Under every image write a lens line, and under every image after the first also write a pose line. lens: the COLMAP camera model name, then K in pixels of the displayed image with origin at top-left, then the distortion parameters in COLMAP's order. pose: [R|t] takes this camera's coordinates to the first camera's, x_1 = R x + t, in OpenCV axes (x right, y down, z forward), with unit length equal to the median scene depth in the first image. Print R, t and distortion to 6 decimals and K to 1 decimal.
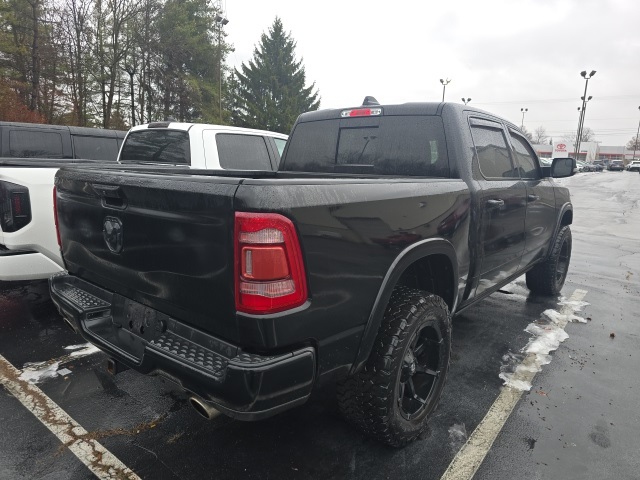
lens RADIAL K [[431.2, 0, 322.5], [0, 431.2, 239.7], [0, 0, 1]] dist [0.028168, -0.017989]
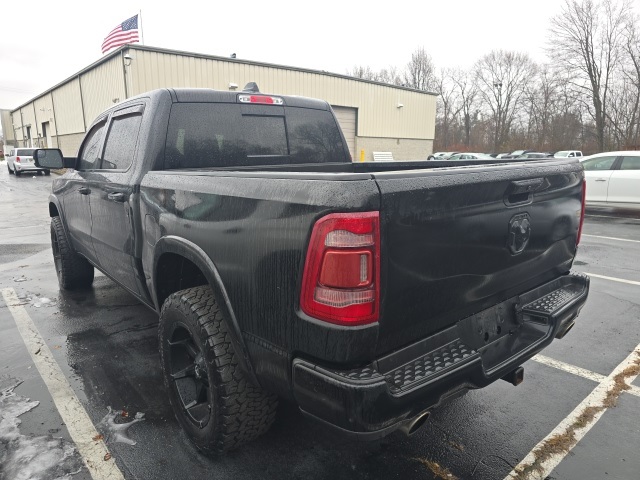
lens RADIAL K [[431.2, 0, 319.0], [0, 431.2, 238.7], [0, 0, 1]] dist [0.028168, -0.017989]
pose [[0.196084, -0.222126, 0.955098, -0.858600], [0.200716, 0.962475, 0.182634, -0.150847], [-0.959825, 0.155892, 0.233310, 0.712311]]
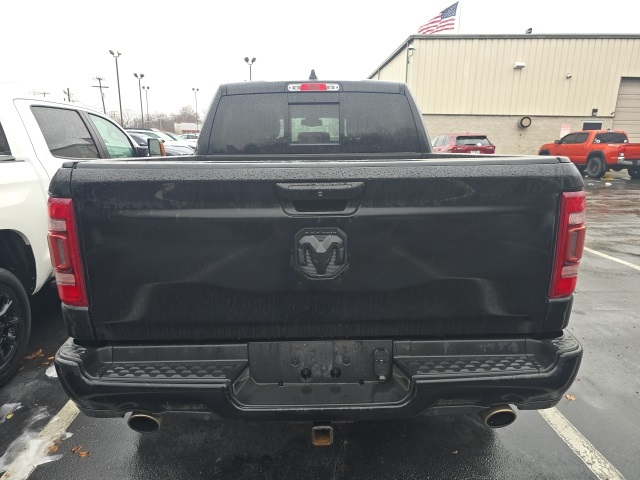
lens RADIAL K [[431.2, 0, 321.5], [0, 431.2, 243.7], [0, 0, 1]] dist [0.028168, -0.017989]
pose [[0.757692, -0.178338, 0.627773, -0.545954], [0.144097, 0.983914, 0.105592, -0.058995], [-0.636505, 0.010454, 0.771201, 0.277256]]
